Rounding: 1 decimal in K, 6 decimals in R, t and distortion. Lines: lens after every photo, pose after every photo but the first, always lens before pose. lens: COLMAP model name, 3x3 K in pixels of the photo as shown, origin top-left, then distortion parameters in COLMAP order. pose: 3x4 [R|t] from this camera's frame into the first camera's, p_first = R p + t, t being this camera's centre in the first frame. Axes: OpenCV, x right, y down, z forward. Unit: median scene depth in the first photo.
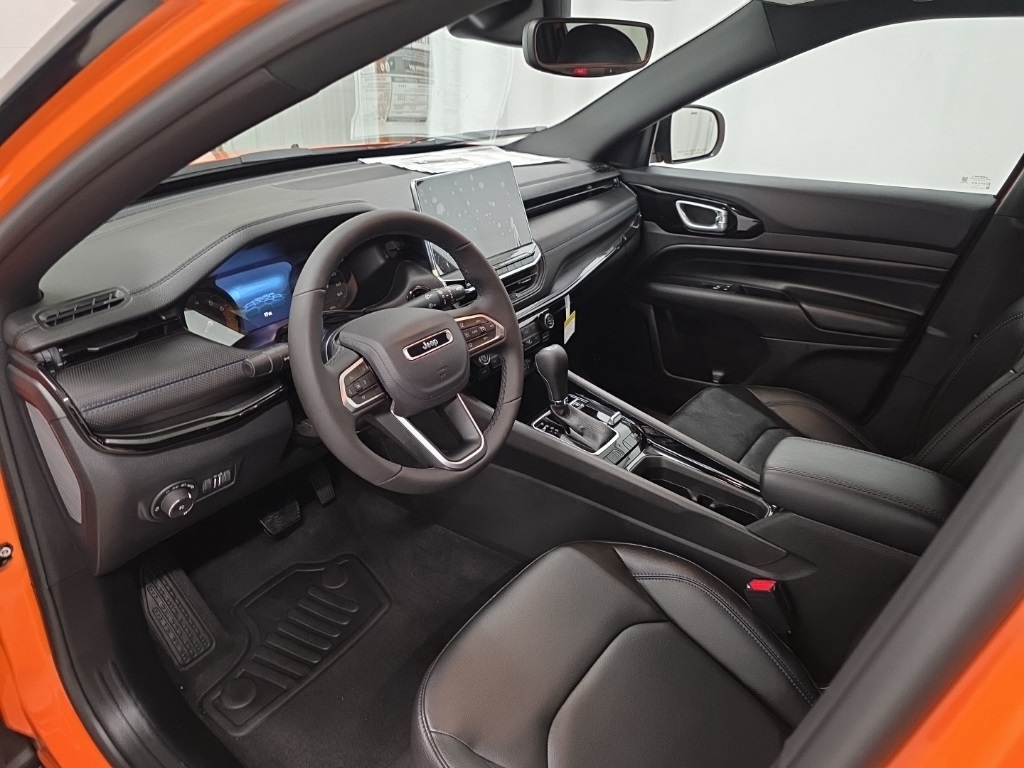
lens RADIAL K [[694.1, 0, 516.5], [0, 694.1, 385.2], [0, 0, 1]] dist [0.052765, -0.052004]
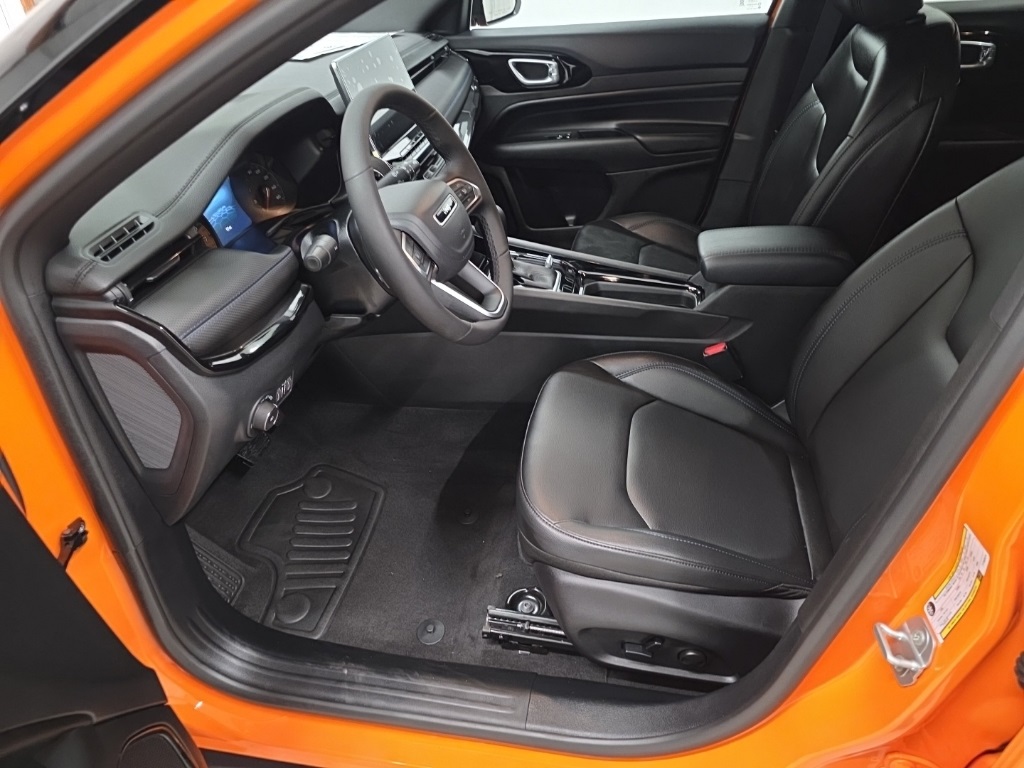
lens RADIAL K [[694.1, 0, 514.9], [0, 694.1, 385.0], [0, 0, 1]] dist [0.052765, -0.052004]
pose [[0.898190, -0.294883, 0.326033, -0.305154], [0.247709, 0.952192, 0.178803, 0.022112], [-0.363172, -0.079838, 0.928295, -0.039100]]
